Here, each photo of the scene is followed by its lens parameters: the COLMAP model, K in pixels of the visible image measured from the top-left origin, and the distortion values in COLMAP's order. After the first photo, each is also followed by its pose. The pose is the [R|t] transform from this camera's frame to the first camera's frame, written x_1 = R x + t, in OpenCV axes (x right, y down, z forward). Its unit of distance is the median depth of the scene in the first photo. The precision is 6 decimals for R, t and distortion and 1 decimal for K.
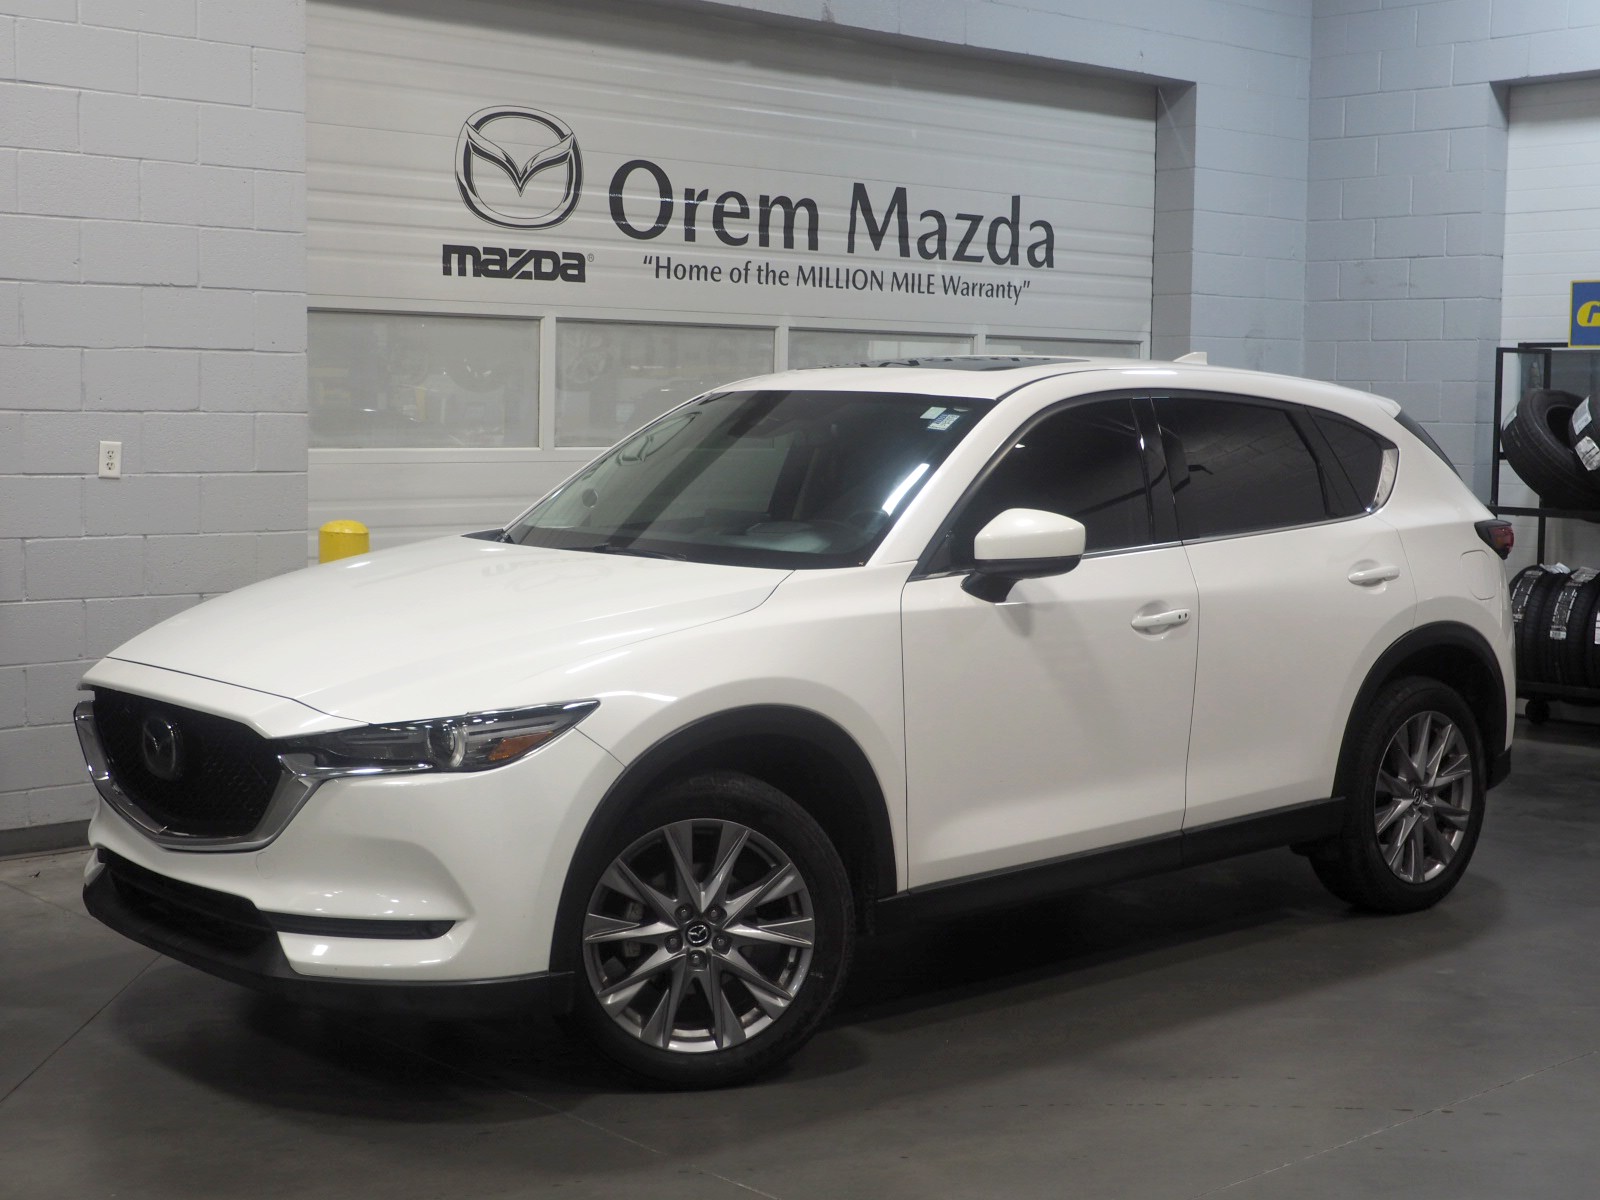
lens RADIAL K [[2133.1, 0, 793.6], [0, 2133.1, 519.8], [0, 0, 1]] dist [-0.008228, 0.000000]
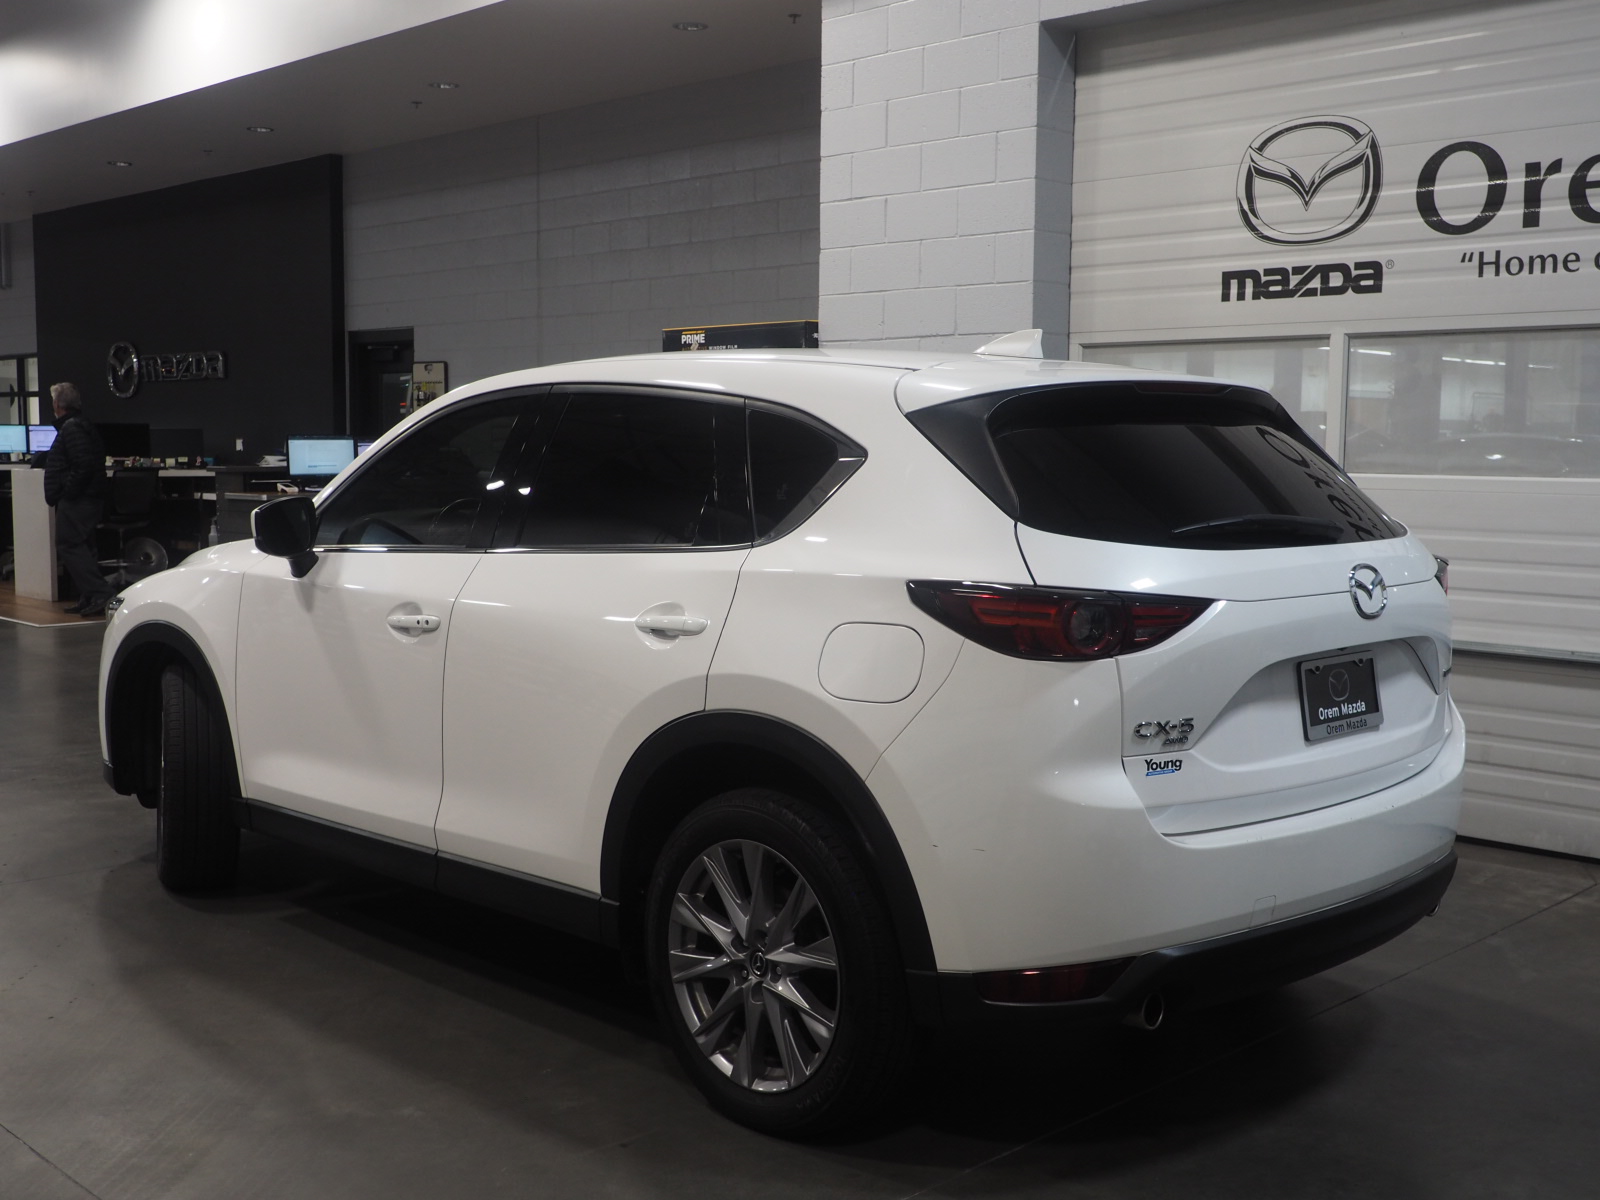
lens RADIAL K [[1916.5, 0, 787.0], [0, 1916.5, 611.3], [0, 0, 1]] dist [0.031931, 0.000000]
pose [[0.041567, 0.084562, -0.995551, 0.741940], [-0.058671, 0.994899, 0.082057, -0.028752], [0.997412, 0.054999, 0.046317, 0.732470]]
